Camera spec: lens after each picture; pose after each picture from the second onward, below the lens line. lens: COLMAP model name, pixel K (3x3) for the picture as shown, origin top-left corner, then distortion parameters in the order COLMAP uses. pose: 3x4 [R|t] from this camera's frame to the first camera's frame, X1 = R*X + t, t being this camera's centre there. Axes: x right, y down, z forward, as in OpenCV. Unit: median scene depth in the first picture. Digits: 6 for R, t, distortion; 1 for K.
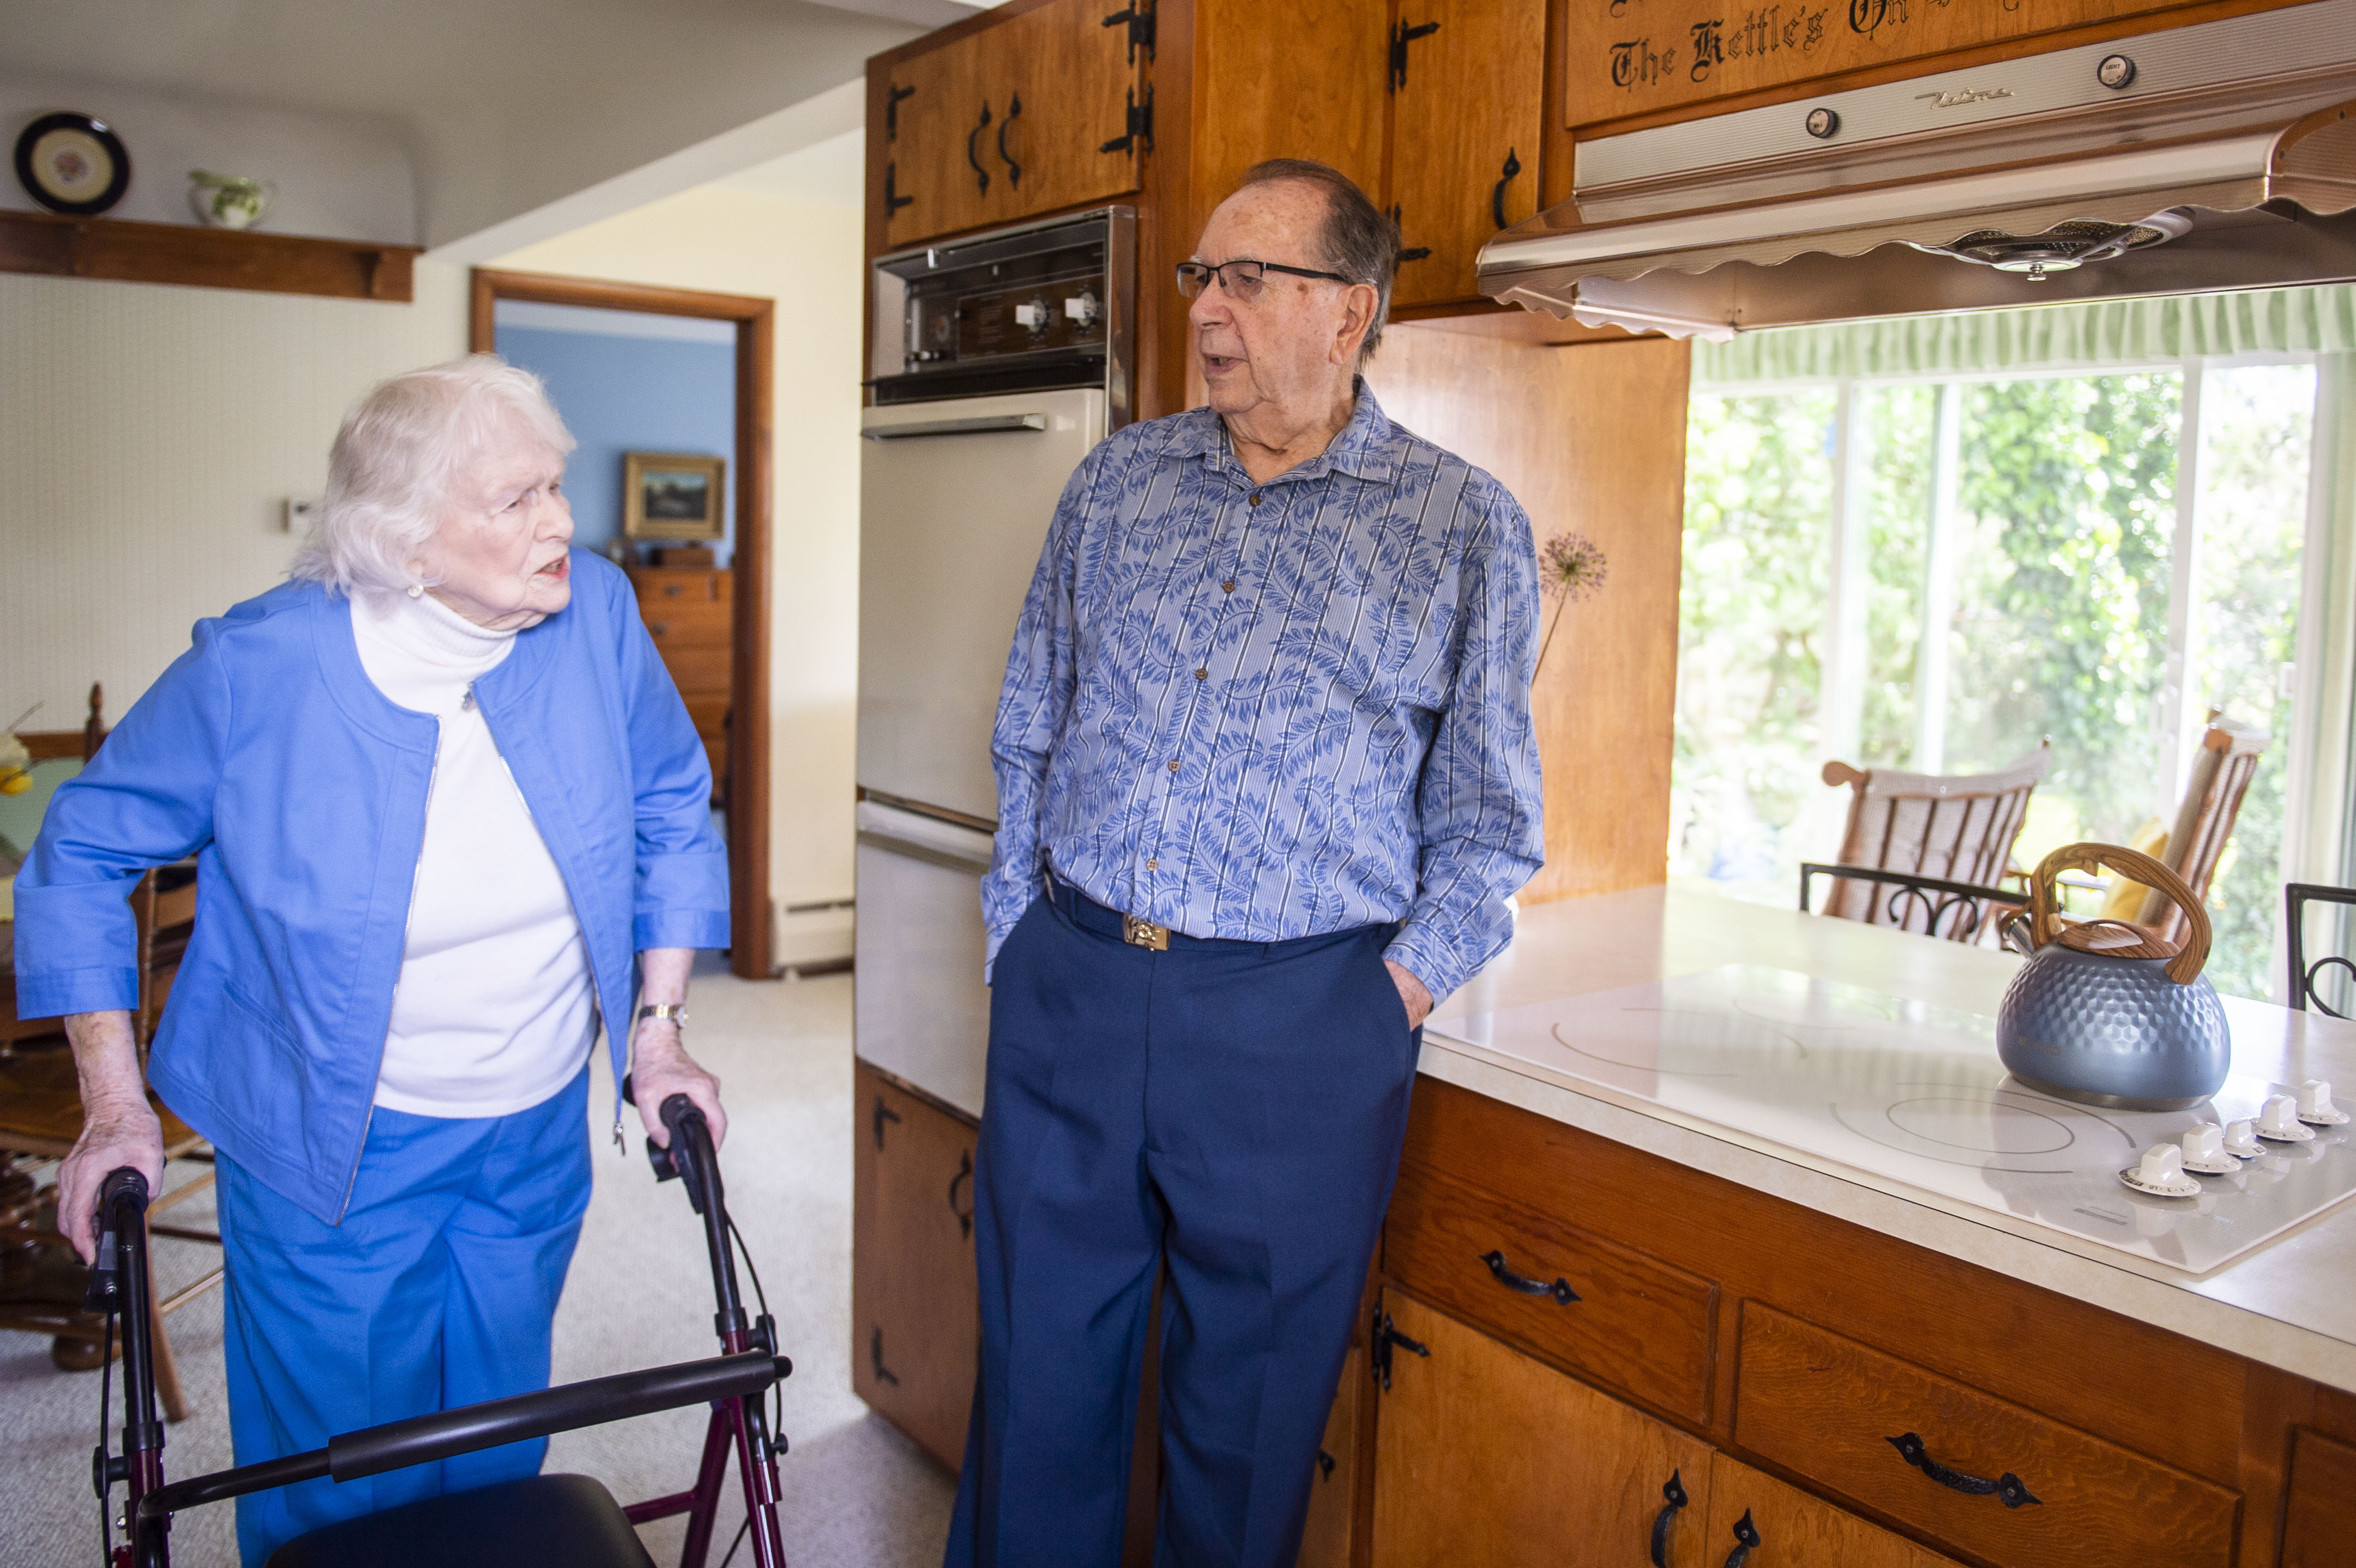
lens RADIAL K [[1877.3, 0, 1183.3], [0, 1877.3, 624.9], [0, 0, 1]] dist [-0.060941, 0.003753]
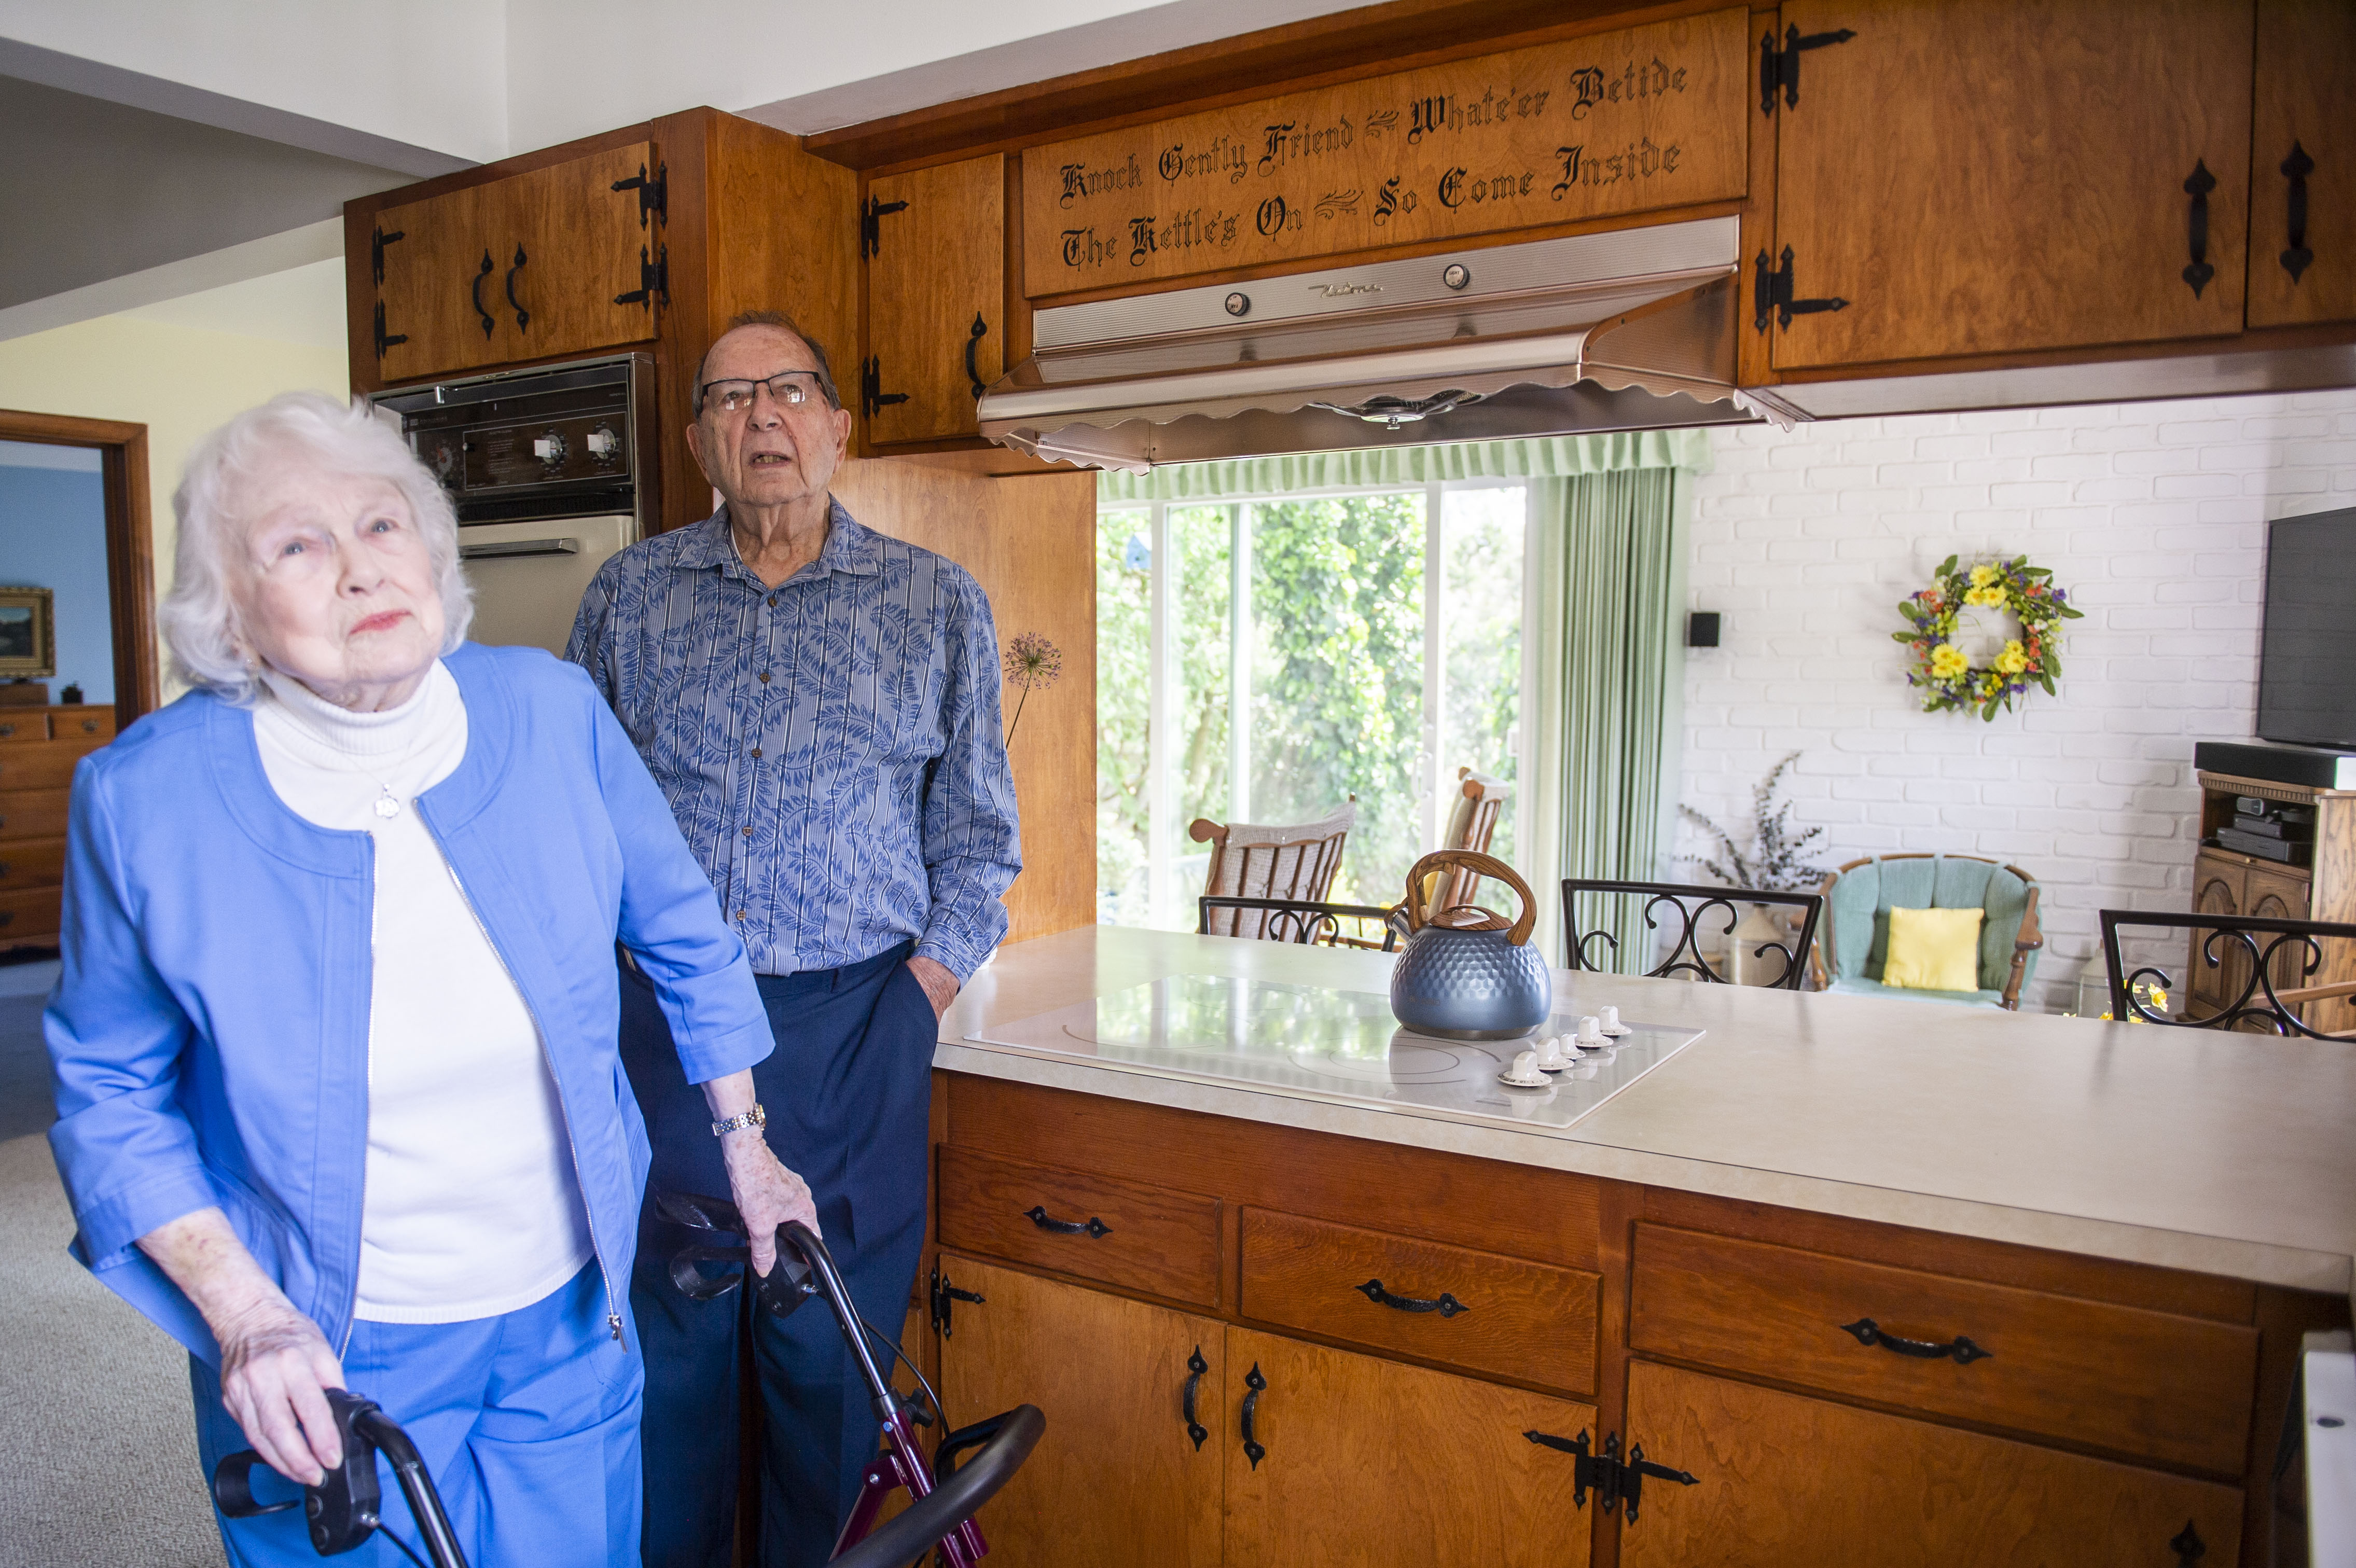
lens RADIAL K [[1724.6, 0, 1178.0], [0, 1724.6, 784.0], [0, 0, 1]] dist [-0.053994, -0.001752]
pose [[0.936254, -0.054967, 0.346997, -0.111387], [0.043692, 0.998234, 0.040241, 0.009551], [-0.348596, -0.022515, 0.937002, -0.093421]]
